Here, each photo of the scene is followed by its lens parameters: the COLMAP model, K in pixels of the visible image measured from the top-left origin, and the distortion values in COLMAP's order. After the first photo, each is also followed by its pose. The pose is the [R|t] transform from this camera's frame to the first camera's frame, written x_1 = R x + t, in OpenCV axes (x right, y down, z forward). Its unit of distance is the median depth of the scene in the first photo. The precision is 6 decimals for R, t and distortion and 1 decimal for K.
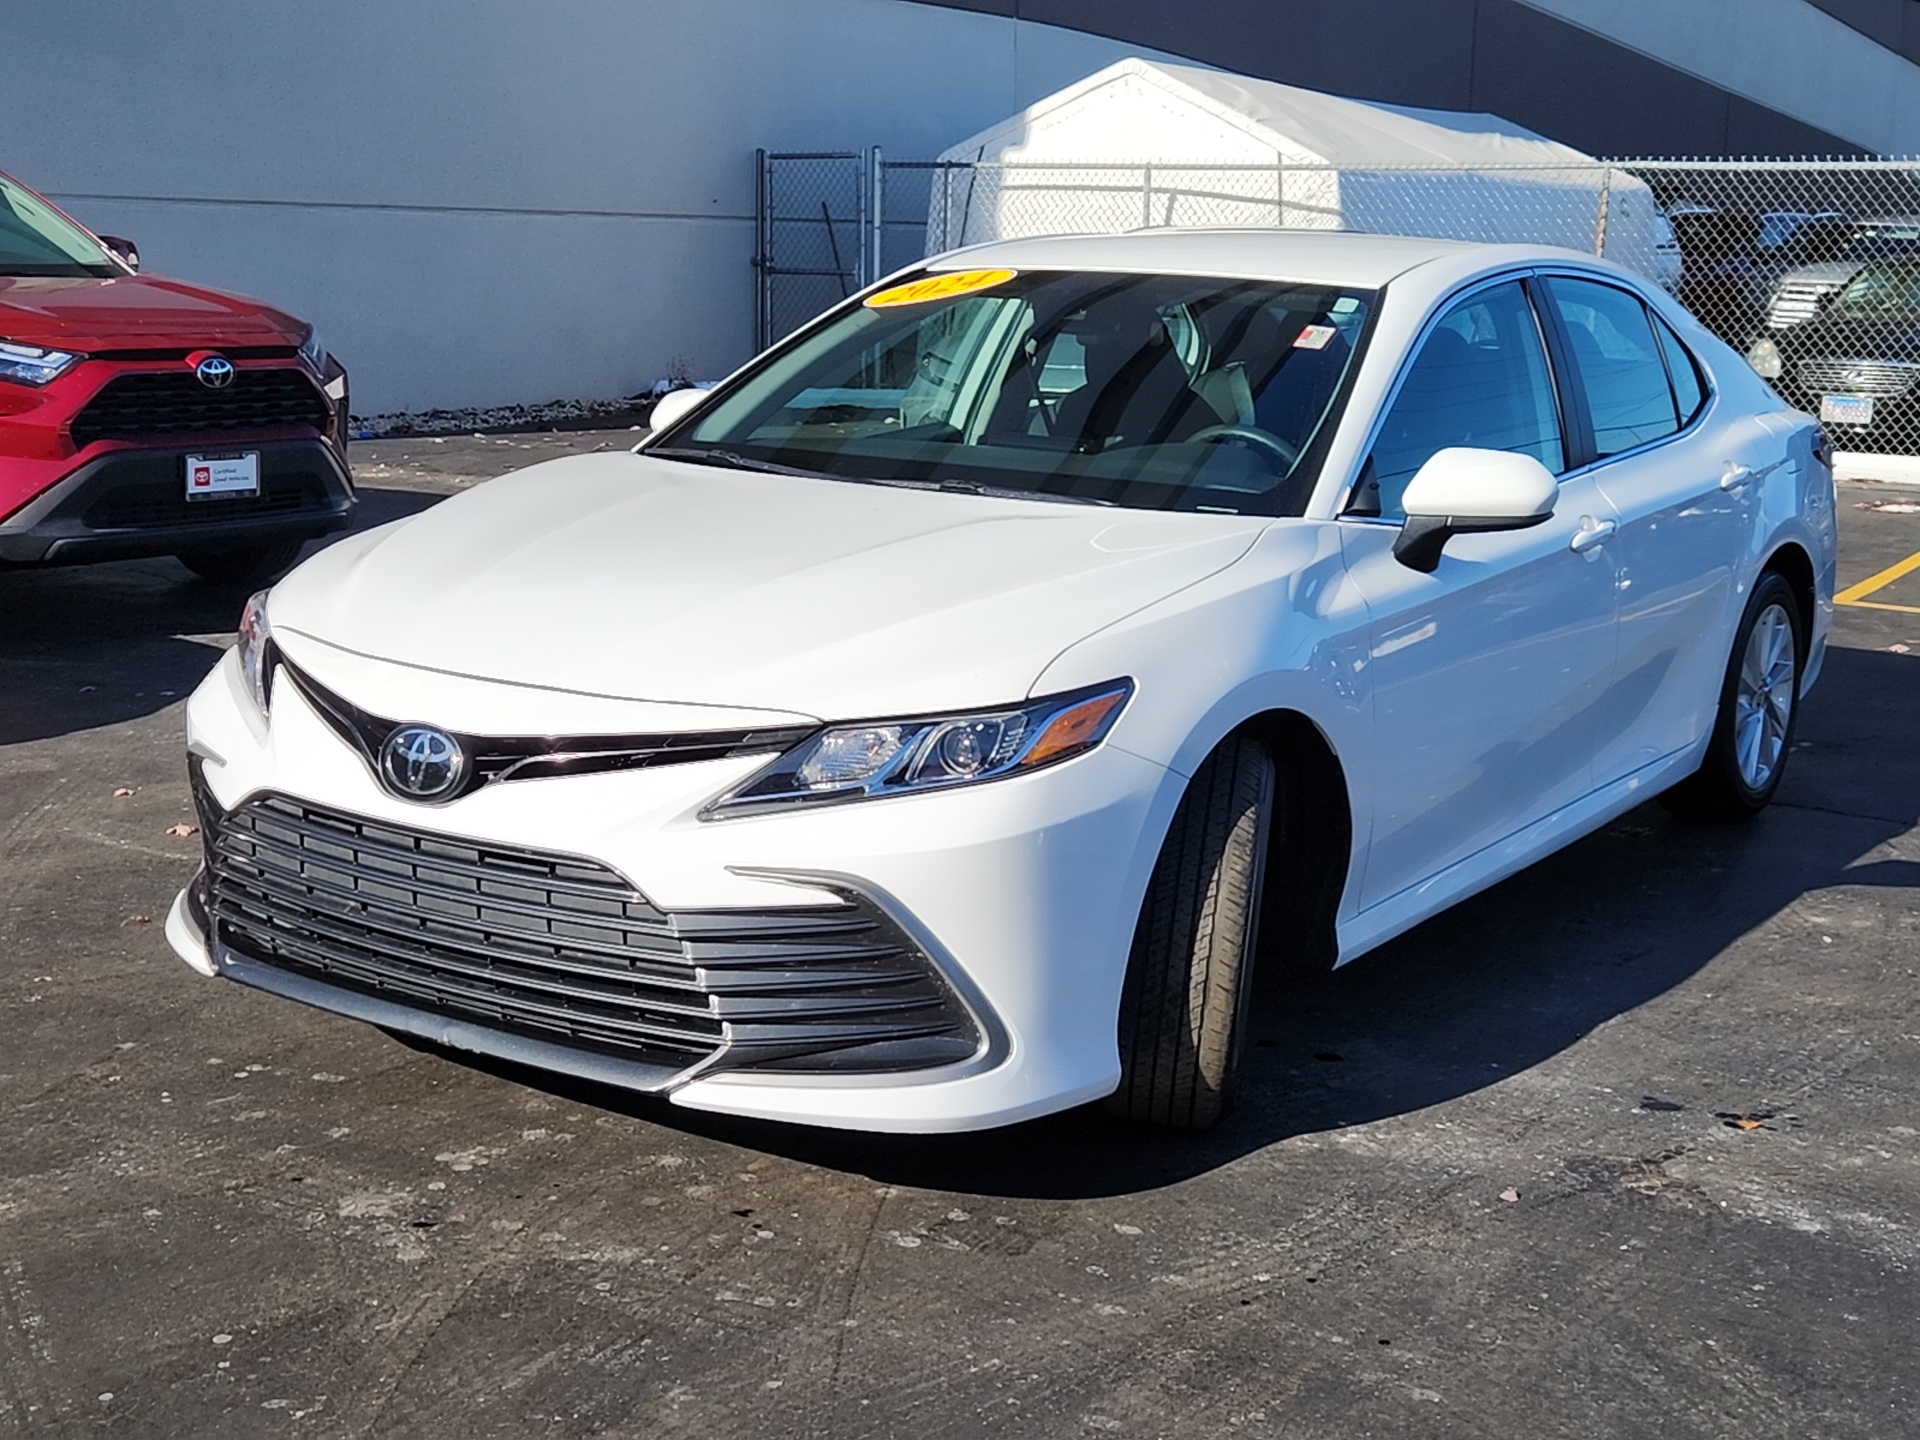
lens RADIAL K [[1693.1, 0, 947.5], [0, 1693.1, 744.7], [0, 0, 1]] dist [0.054937, -0.027000]
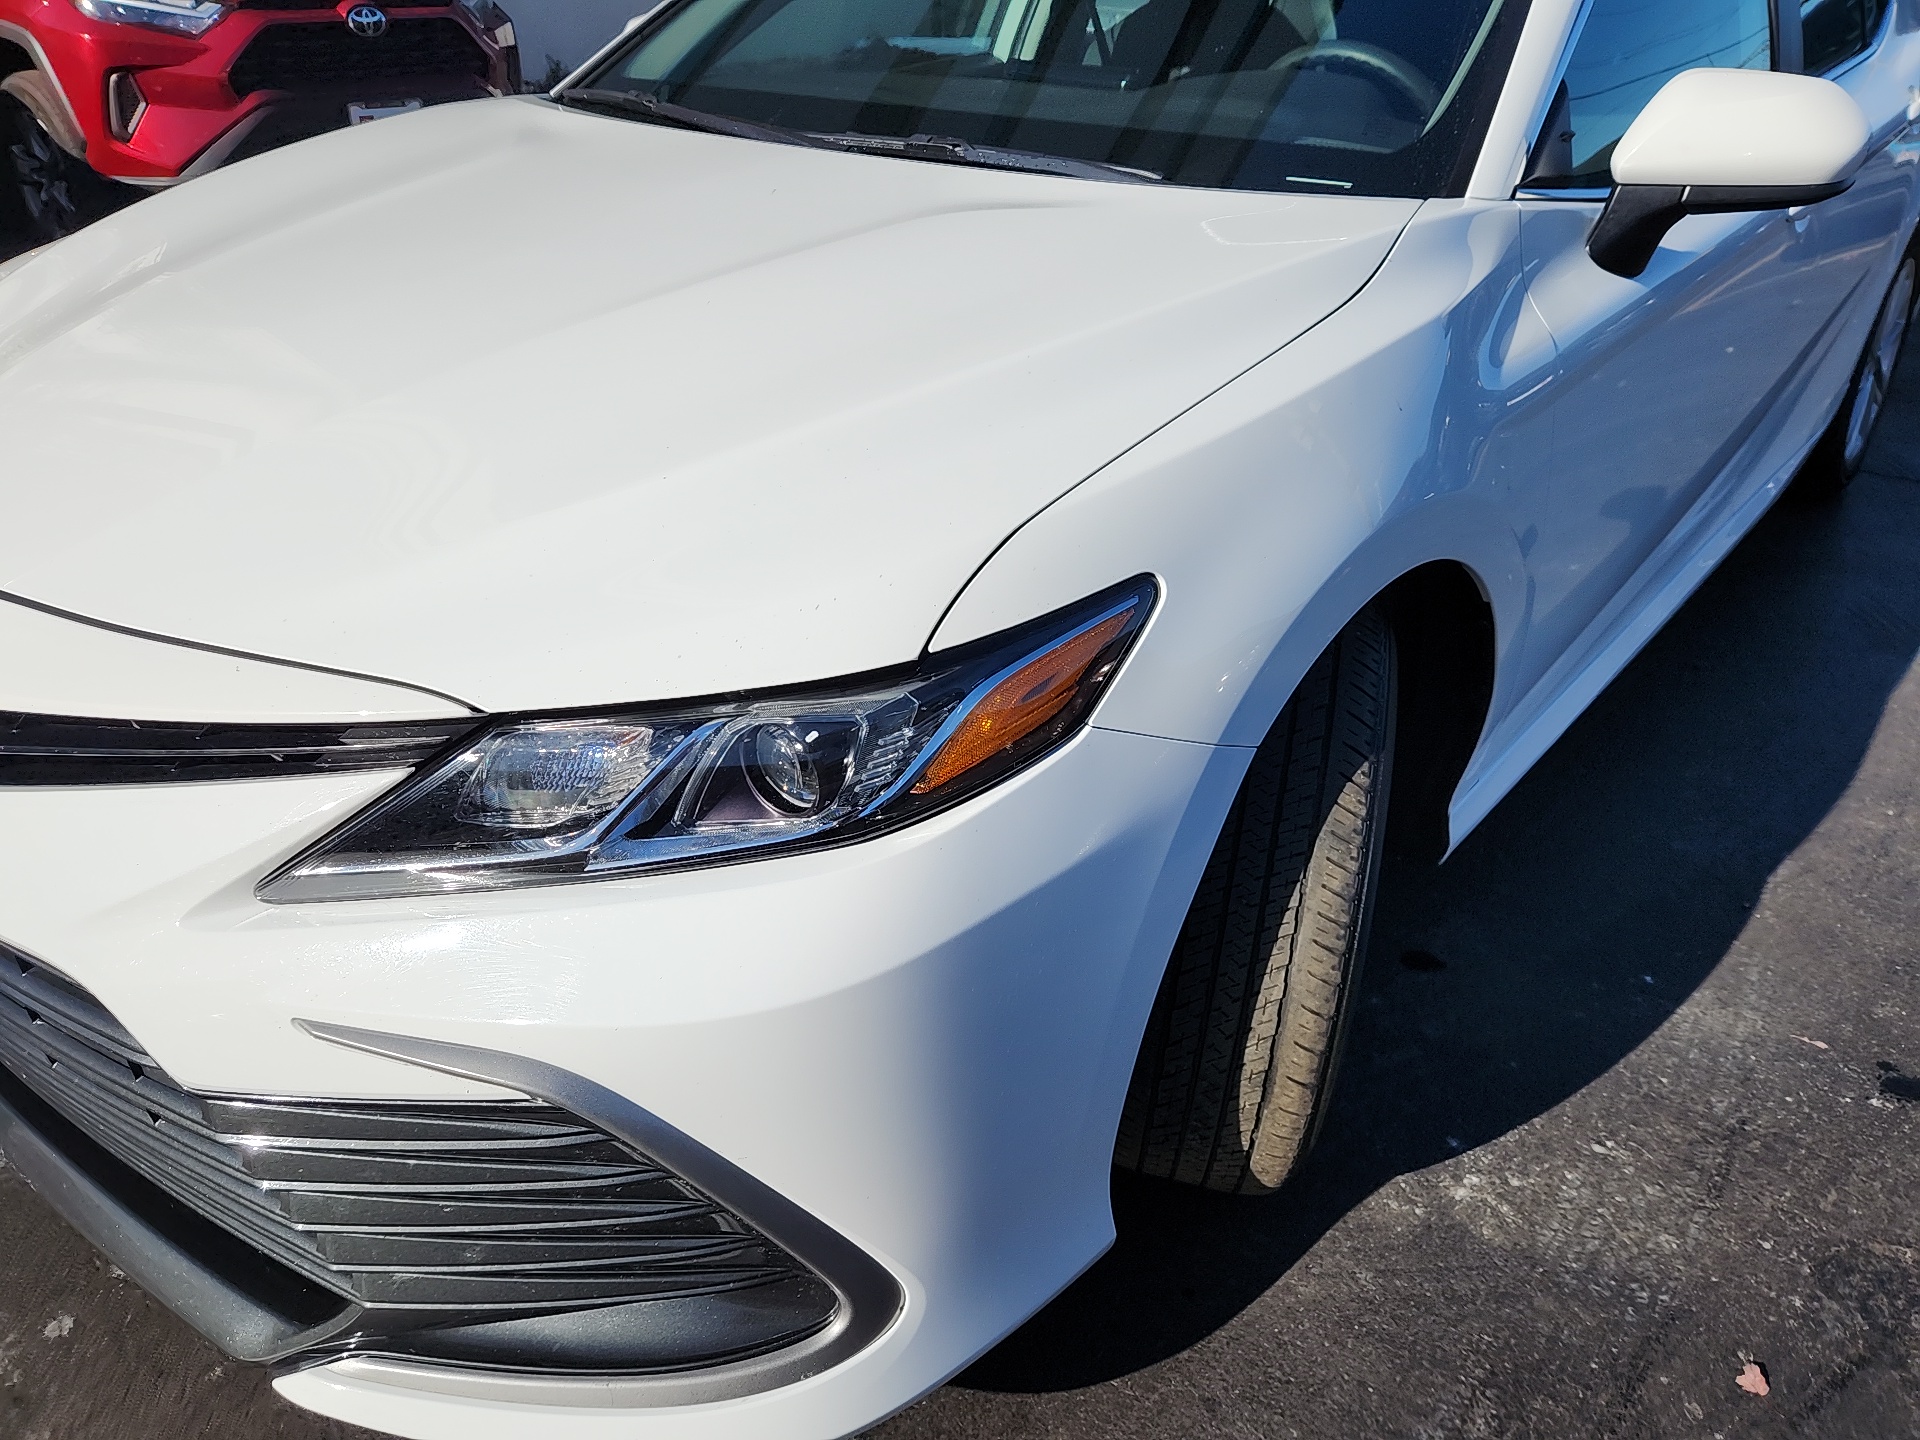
lens RADIAL K [[1362.3, 0, 960.0], [0, 1362.3, 720.0], [0, 0, 1]] dist [0.057855, -0.053460]
pose [[0.998568, 0.007608, -0.052946, 0.069912], [0.006200, 0.966703, 0.255826, -0.097265], [0.053130, -0.255788, 0.965272, 0.565323]]
